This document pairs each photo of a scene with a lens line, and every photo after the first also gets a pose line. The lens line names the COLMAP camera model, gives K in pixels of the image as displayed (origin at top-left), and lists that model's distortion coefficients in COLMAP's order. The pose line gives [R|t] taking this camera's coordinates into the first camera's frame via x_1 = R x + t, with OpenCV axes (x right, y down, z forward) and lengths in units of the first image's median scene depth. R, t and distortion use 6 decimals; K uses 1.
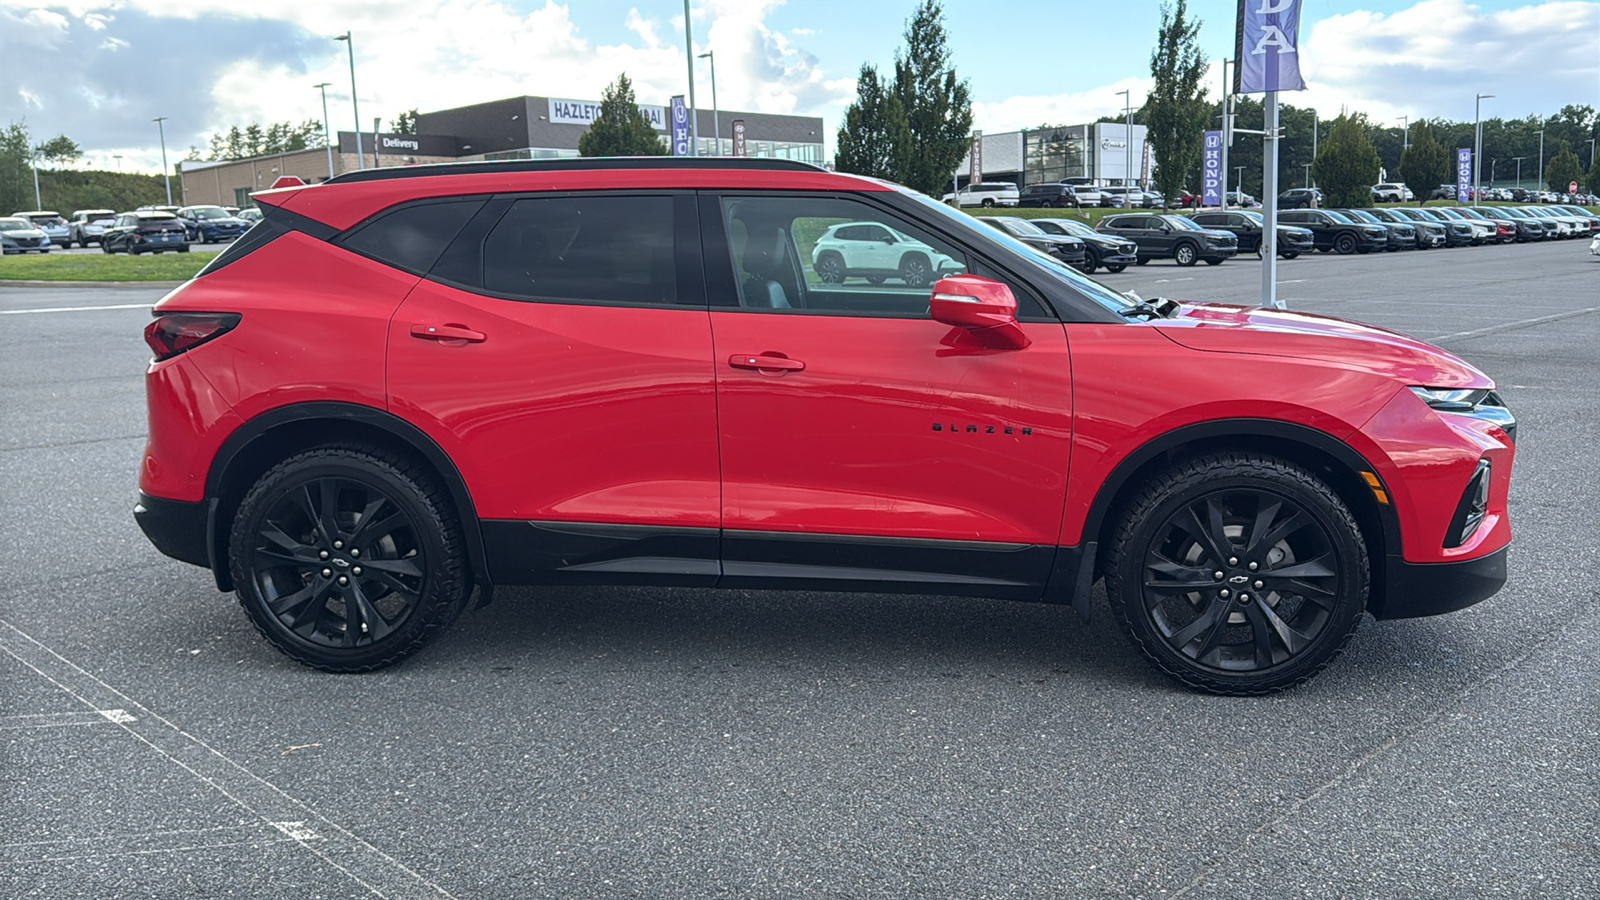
lens RADIAL K [[1365.4, 0, 838.0], [0, 1365.4, 477.0], [0, 0, 1]] dist [0.139037, -0.241432]
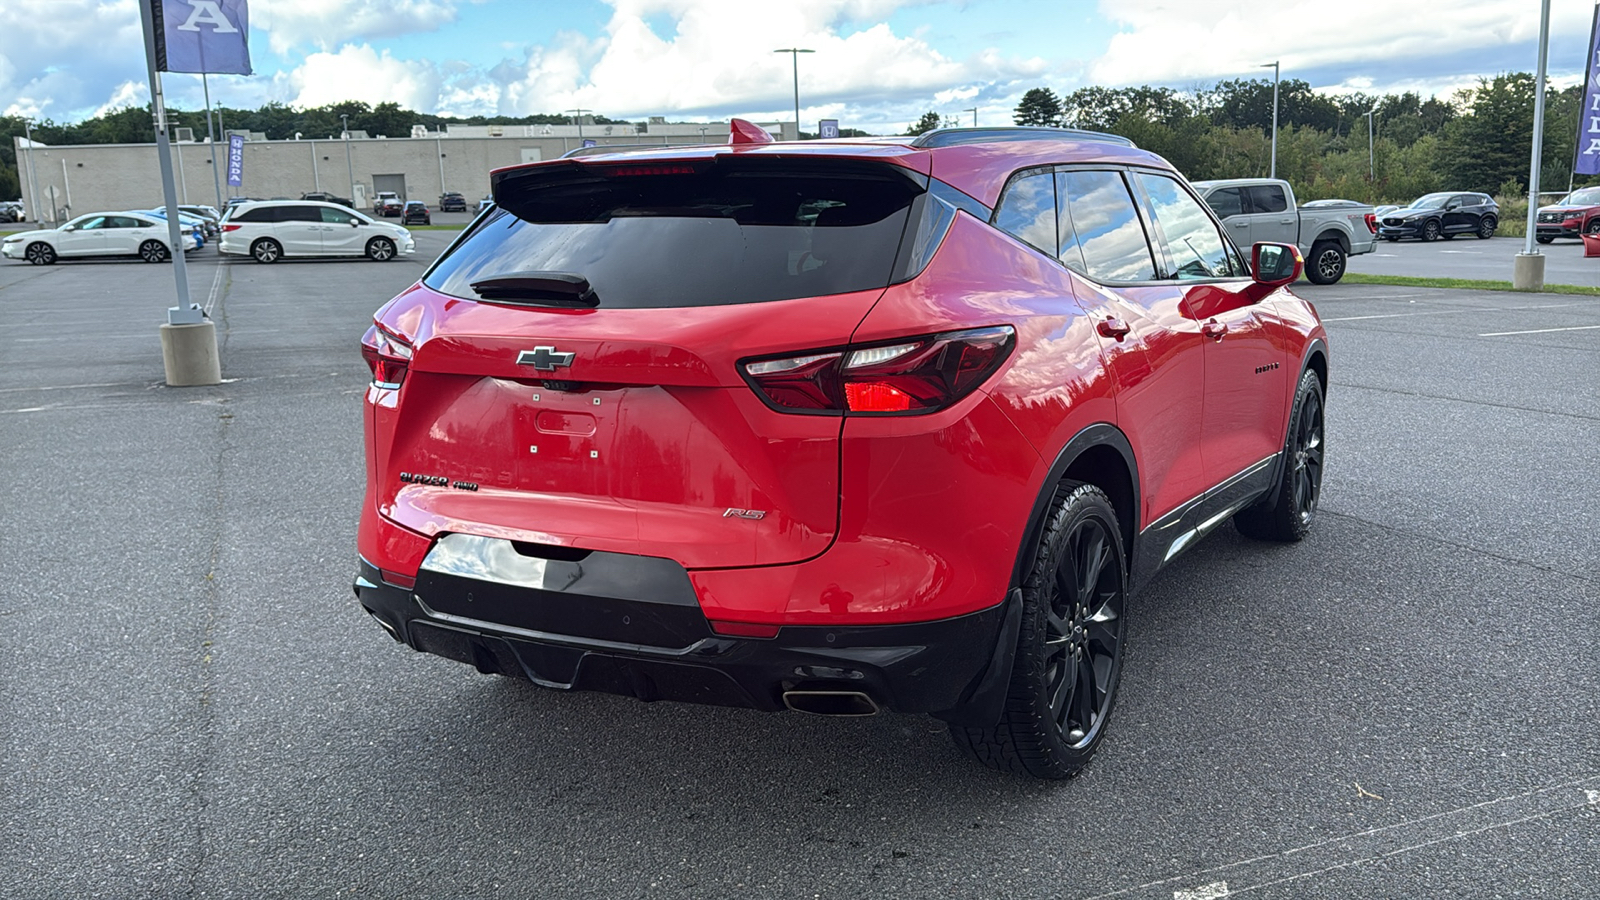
lens RADIAL K [[1366.3, 0, 844.4], [0, 1366.3, 449.4], [0, 0, 1]] dist [0.153957, -0.237765]
pose [[0.389955, -0.152949, 0.908043, -0.097857], [0.173950, 0.980590, 0.090467, -0.011732], [-0.904254, 0.122676, 0.408992, 0.069615]]
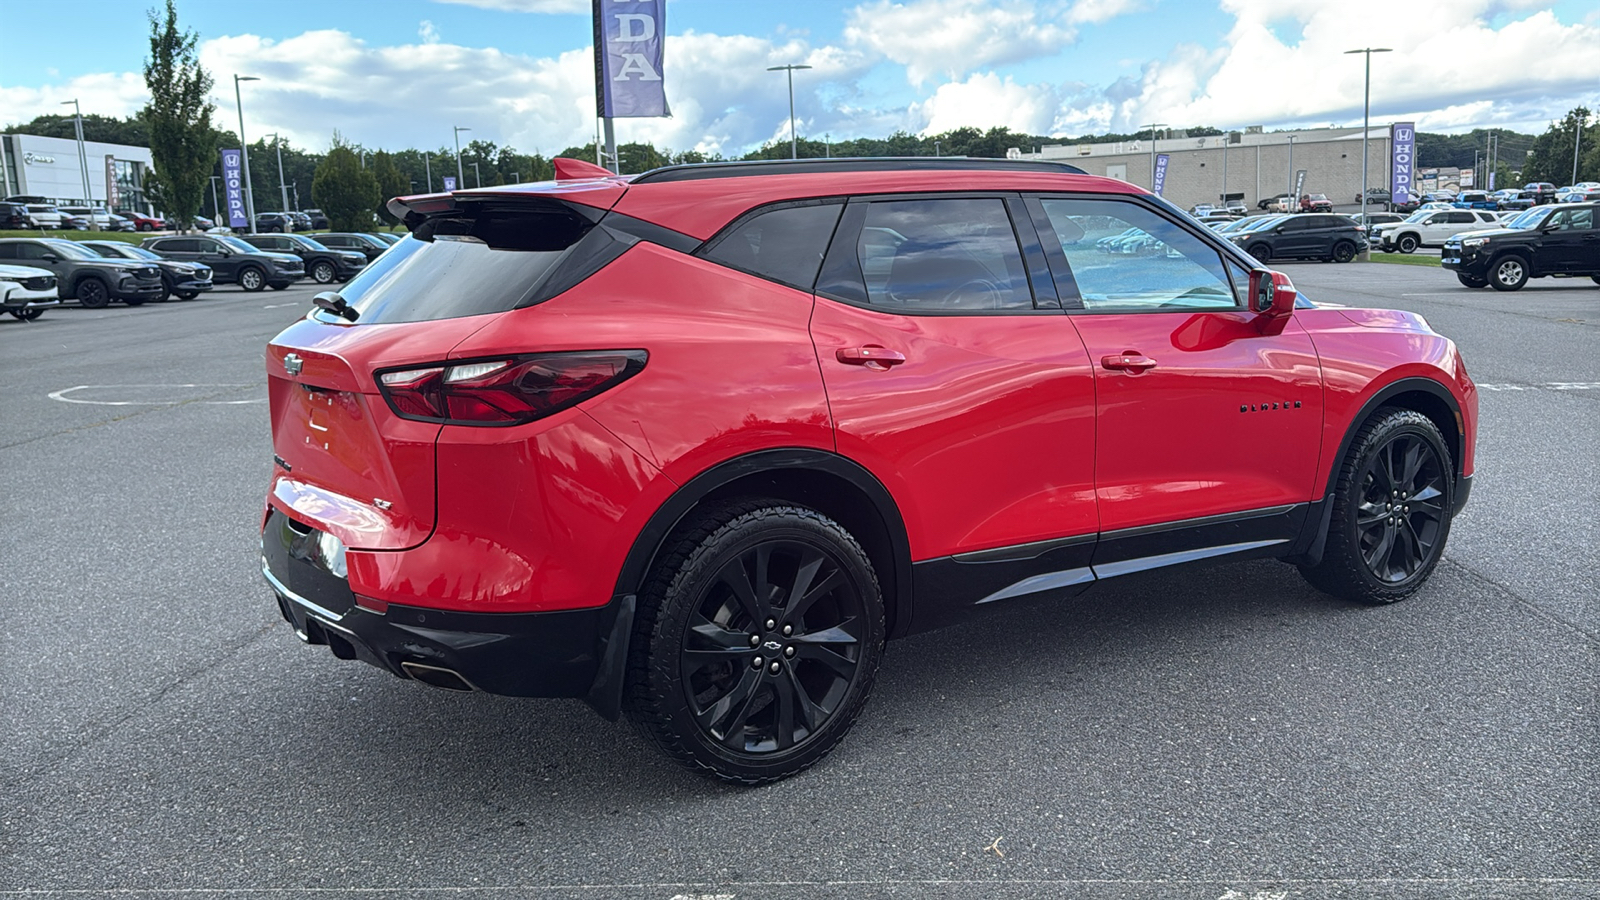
lens RADIAL K [[1365.4, 0, 838.0], [0, 1365.4, 477.0], [0, 0, 1]] dist [0.139037, -0.241432]
pose [[0.739069, -0.120787, 0.662713, -0.075471], [0.132618, 0.990629, 0.032656, -0.005128], [-0.660447, 0.063753, 0.748162, 0.032107]]
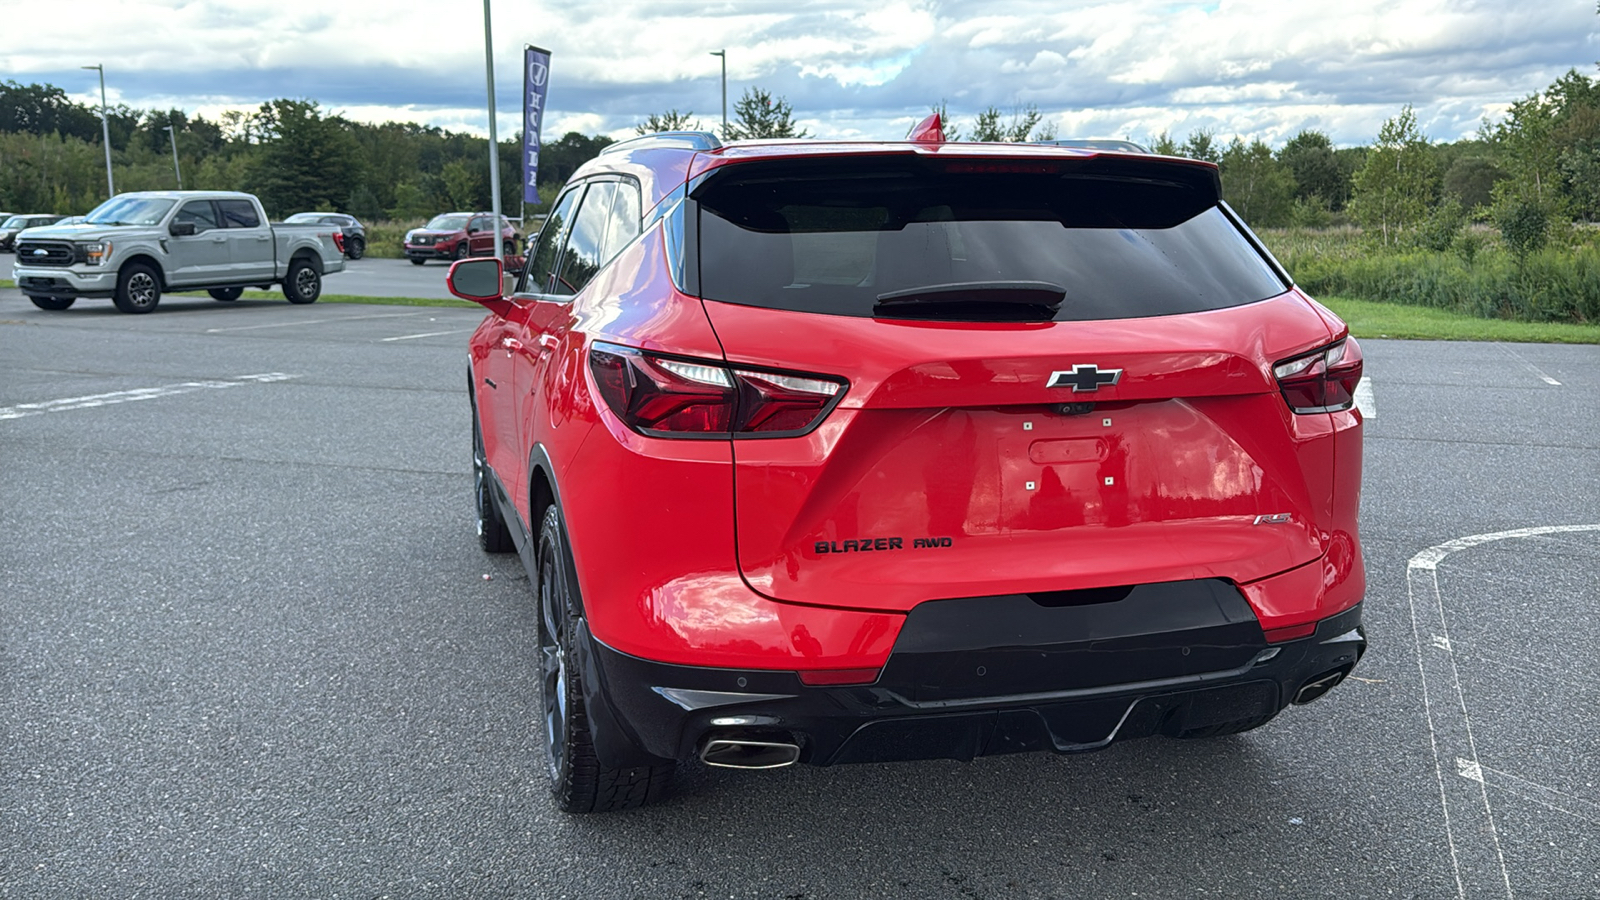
lens RADIAL K [[1365.4, 0, 838.0], [0, 1365.4, 477.0], [0, 0, 1]] dist [0.139037, -0.241432]
pose [[-0.407075, -0.156814, 0.899833, -0.091877], [0.157375, 0.958378, 0.238211, -0.022974], [-0.899735, 0.238581, -0.365453, 0.134805]]
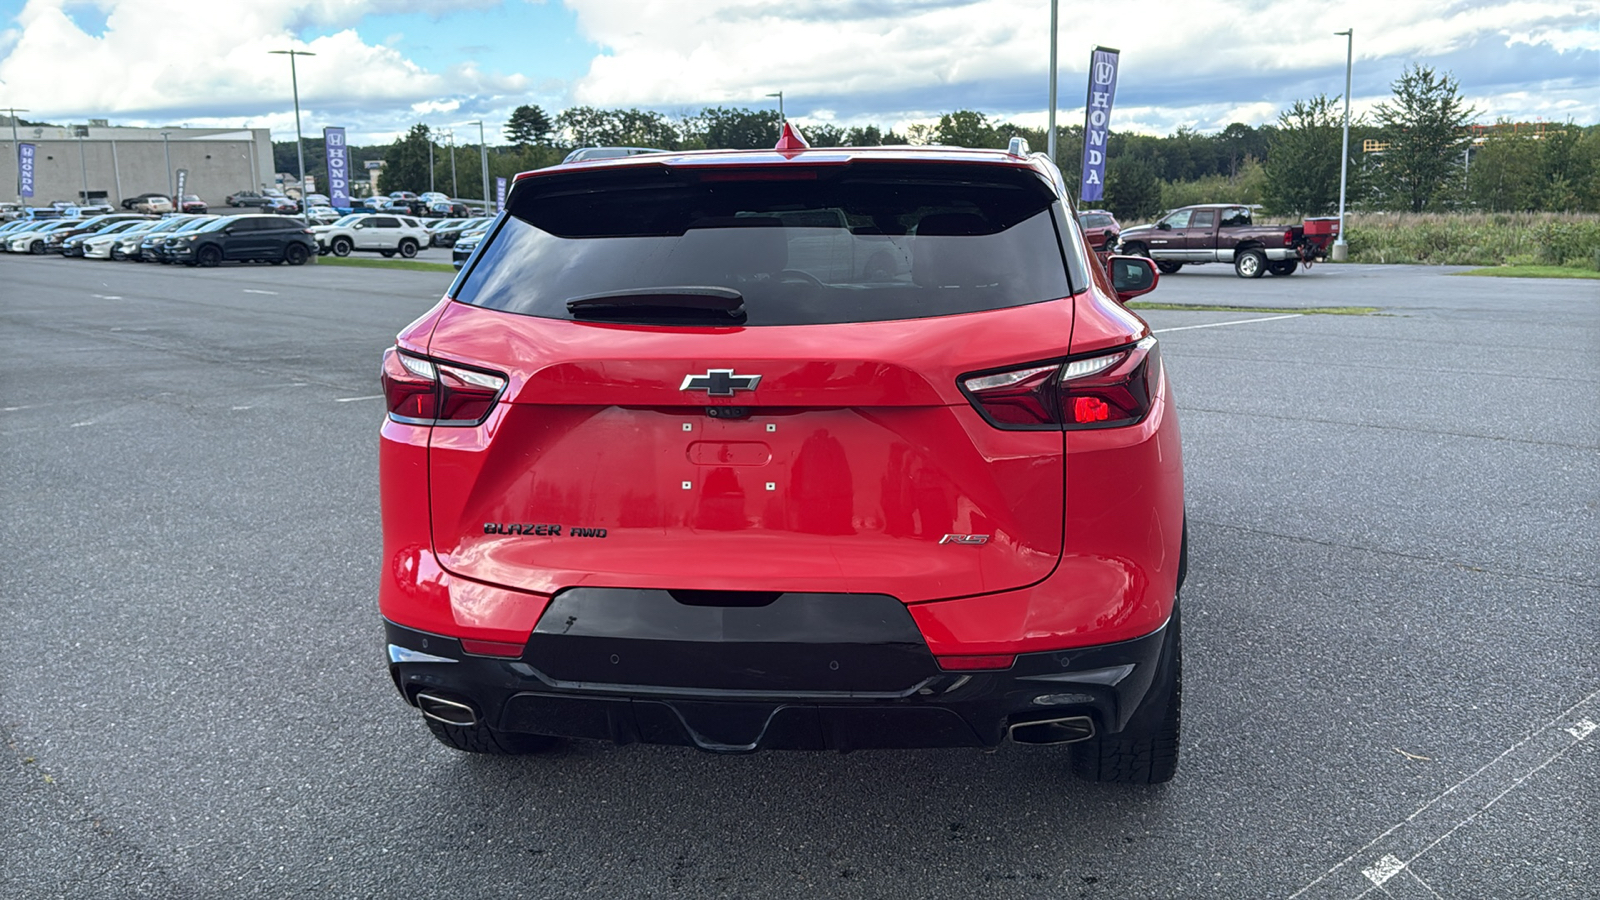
lens RADIAL K [[1369.5, 0, 831.4], [0, 1369.5, 445.0], [0, 0, 1]] dist [0.140947, -0.228859]
pose [[0.049217, -0.149255, 0.987573, -0.100908], [0.187176, 0.972632, 0.137669, -0.016696], [-0.981093, 0.178075, 0.075807, 0.097821]]
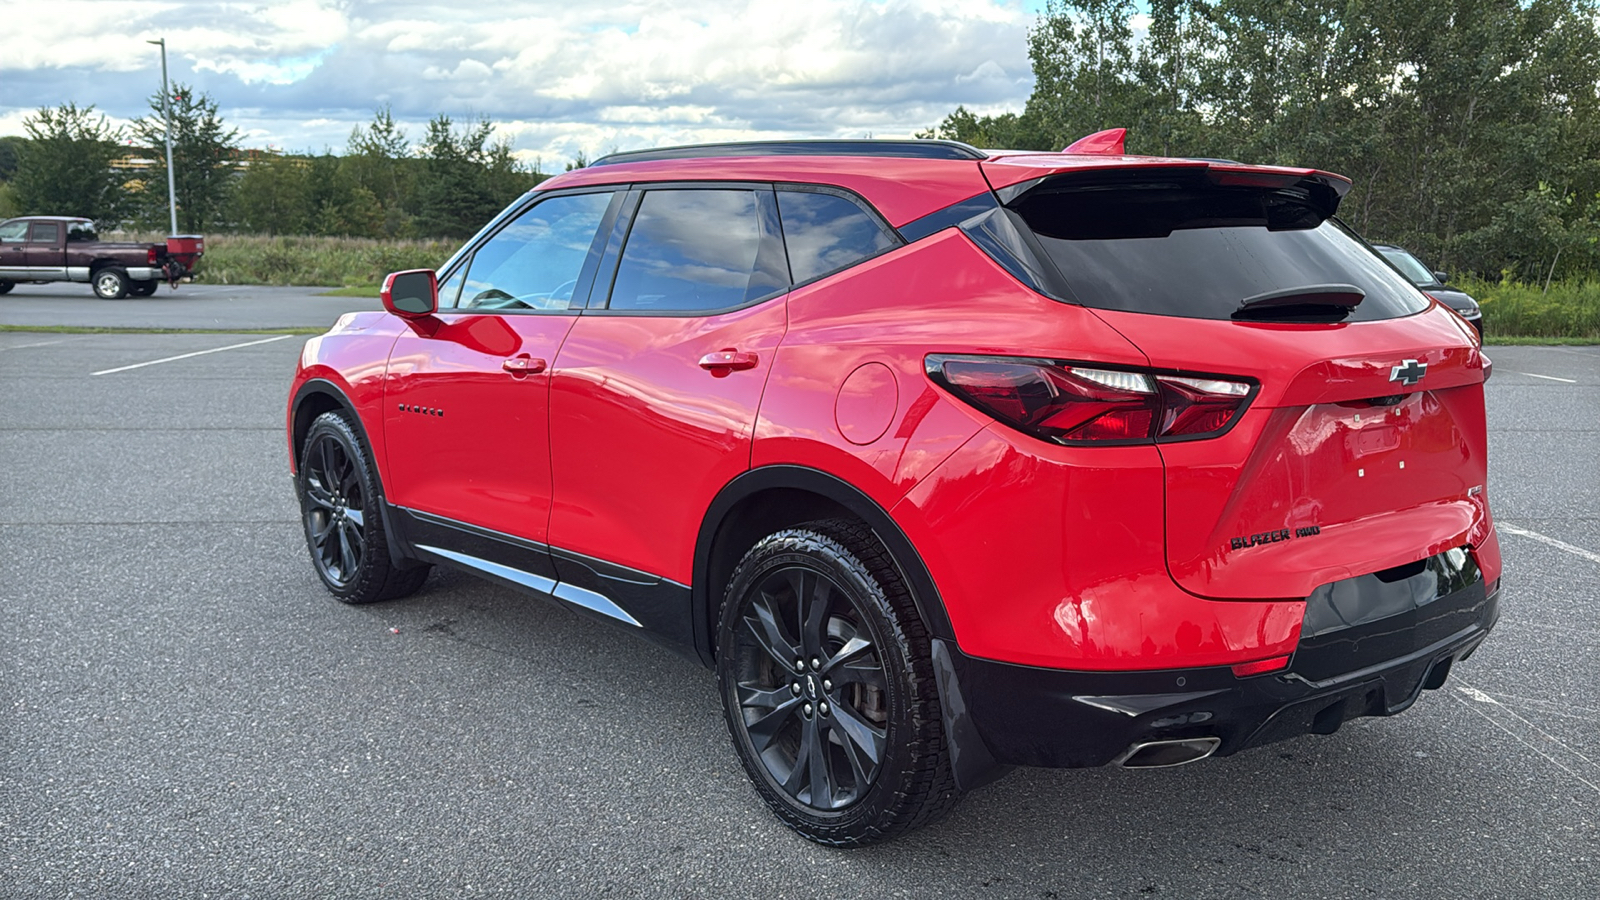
lens RADIAL K [[1365.4, 0, 838.0], [0, 1365.4, 477.0], [0, 0, 1]] dist [0.139037, -0.241432]
pose [[-0.728303, -0.112428, 0.675969, -0.070194], [0.115827, 0.952058, 0.283143, -0.027816], [-0.675395, 0.284509, -0.680365, 0.163866]]
